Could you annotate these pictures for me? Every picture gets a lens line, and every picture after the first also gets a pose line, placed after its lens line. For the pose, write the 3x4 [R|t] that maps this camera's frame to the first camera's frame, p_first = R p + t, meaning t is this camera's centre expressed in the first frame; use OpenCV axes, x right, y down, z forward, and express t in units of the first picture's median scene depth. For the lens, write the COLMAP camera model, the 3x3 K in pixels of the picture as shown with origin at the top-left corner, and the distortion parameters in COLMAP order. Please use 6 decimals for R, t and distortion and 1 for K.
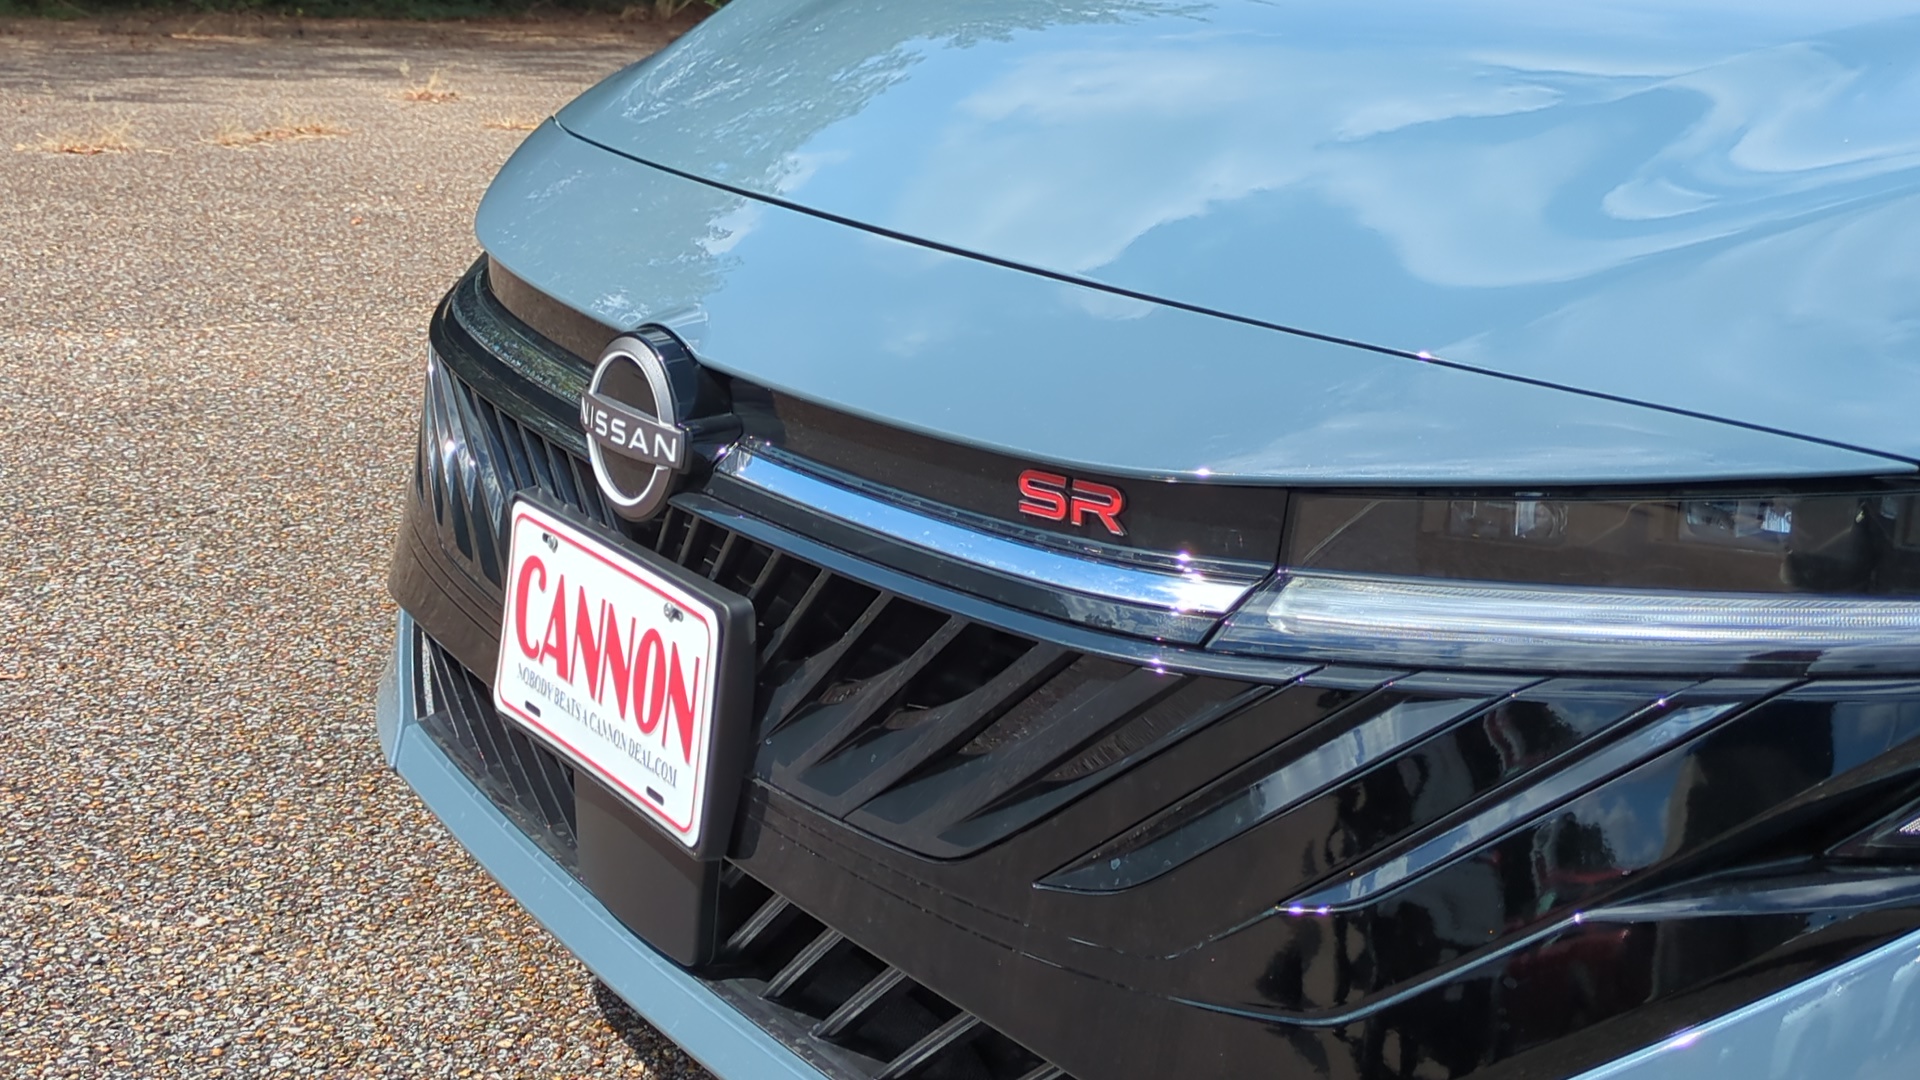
lens RADIAL K [[2380.6, 0, 959.6], [0, 2380.6, 541.9], [0, 0, 1]] dist [0.069092, -0.054217]
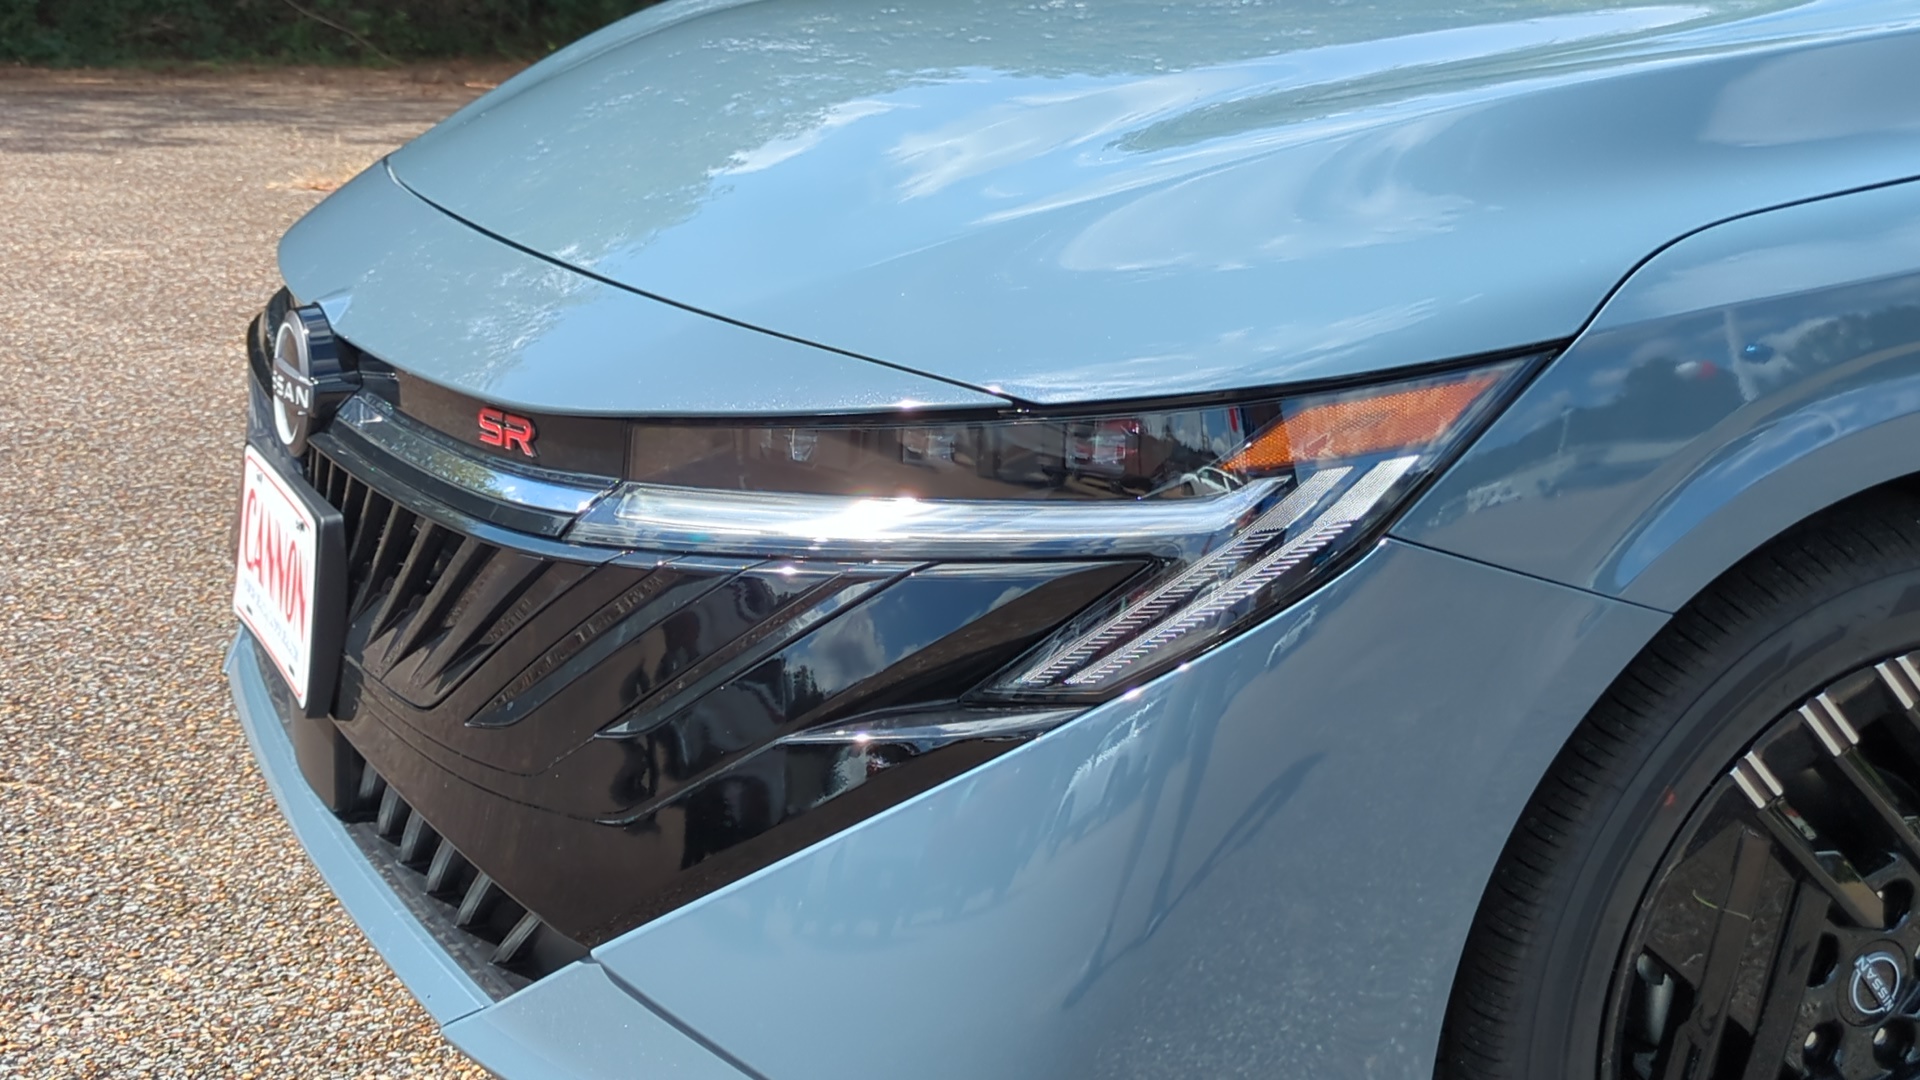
lens RADIAL K [[2380.6, 0, 959.6], [0, 2380.6, 541.9], [0, 0, 1]] dist [0.069092, -0.054217]
pose [[0.989908, 0.023538, -0.139741, 0.283019], [-0.026062, 0.999528, -0.016260, 0.034624], [0.139292, 0.019738, 0.990055, -0.152326]]
